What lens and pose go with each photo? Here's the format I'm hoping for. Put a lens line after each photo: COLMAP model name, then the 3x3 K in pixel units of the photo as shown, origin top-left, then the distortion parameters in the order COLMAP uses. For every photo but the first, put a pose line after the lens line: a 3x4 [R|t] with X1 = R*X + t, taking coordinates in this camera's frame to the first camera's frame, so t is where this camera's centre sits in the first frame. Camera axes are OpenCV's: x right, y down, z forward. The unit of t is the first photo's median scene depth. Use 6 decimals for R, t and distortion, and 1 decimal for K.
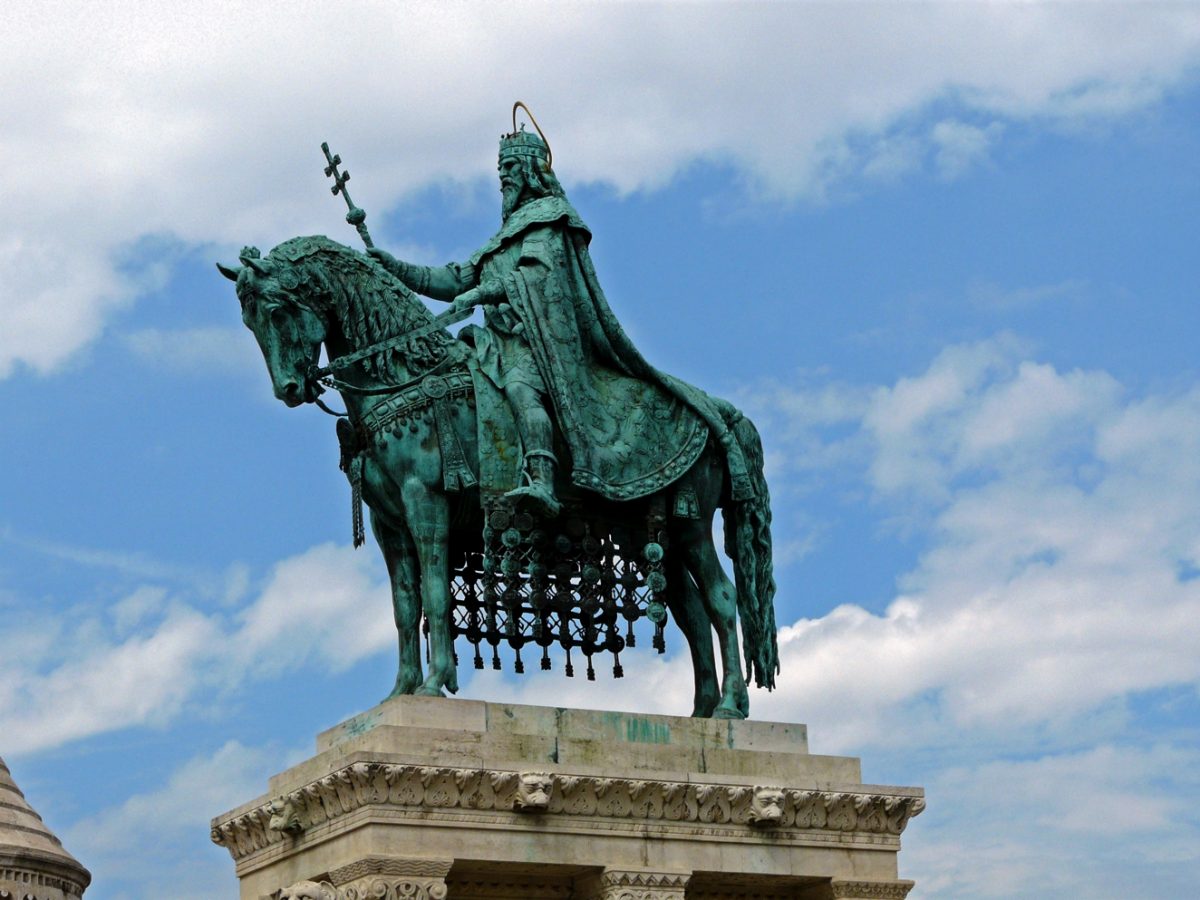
lens RADIAL K [[2782.9, 0, 600.0], [0, 2782.9, 450.0], [0, 0, 1]] dist [-0.052647, -0.345186]
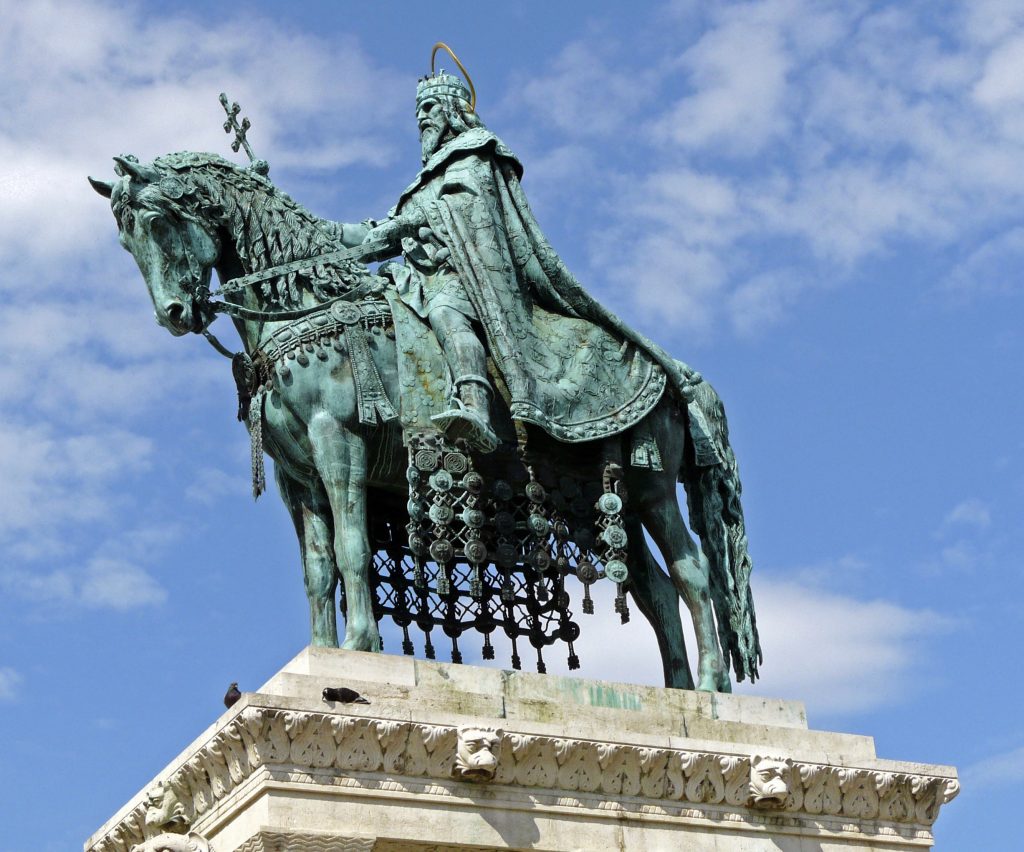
lens RADIAL K [[2163.3, 0, 500.5], [0, 2163.3, 422.1], [0, 0, 1]] dist [-0.024283, 0.703540]
pose [[0.999240, -0.038153, -0.008027, -0.008021], [0.036241, 0.984848, -0.169593, 0.124163], [0.014376, 0.169173, 0.985481, 0.351811]]
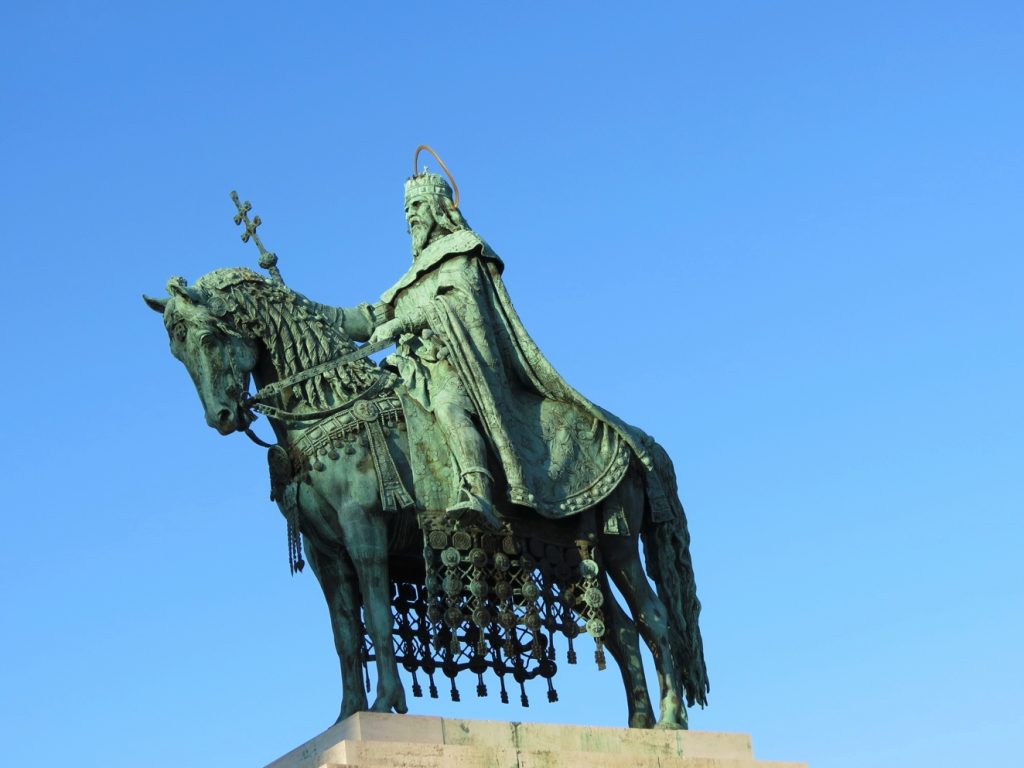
lens RADIAL K [[2374.8, 0, 512.0], [0, 2374.8, 384.0], [0, 0, 1]] dist [-0.052647, -0.345186]
pose [[0.996155, -0.043042, 0.076308, -0.071470], [0.051077, 0.992979, -0.106691, 0.061232], [-0.071180, 0.110179, 0.991360, 0.149720]]
